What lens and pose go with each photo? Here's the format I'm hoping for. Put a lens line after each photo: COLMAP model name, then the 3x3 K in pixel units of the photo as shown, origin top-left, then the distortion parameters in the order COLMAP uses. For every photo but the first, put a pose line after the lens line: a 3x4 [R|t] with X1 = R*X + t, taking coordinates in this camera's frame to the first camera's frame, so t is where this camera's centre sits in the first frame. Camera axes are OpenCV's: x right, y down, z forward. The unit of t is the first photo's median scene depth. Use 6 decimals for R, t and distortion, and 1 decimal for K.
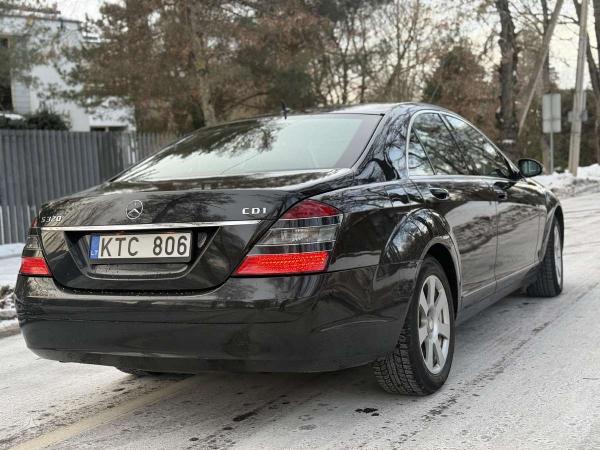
lens RADIAL K [[835.3, 0, 300.0], [0, 835.3, 225.0], [0, 0, 1]] dist [0.201928, -0.526027]
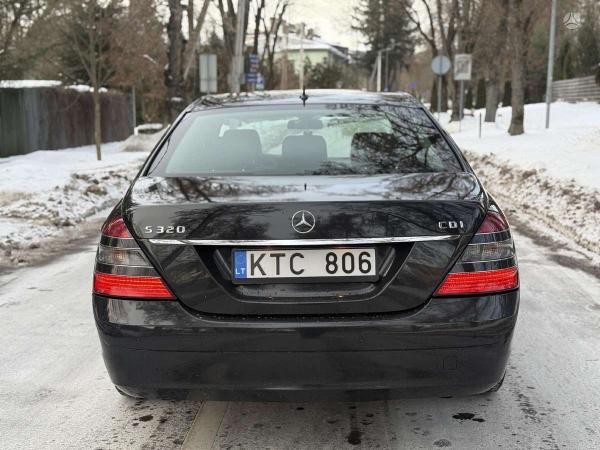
lens RADIAL K [[835.3, 0, 300.0], [0, 835.3, 225.0], [0, 0, 1]] dist [0.201928, -0.526027]
pose [[0.893446, -0.015977, 0.448885, -0.574502], [-0.010807, 0.998313, 0.057042, -0.062677], [-0.449040, -0.055814, 0.891767, 0.229672]]
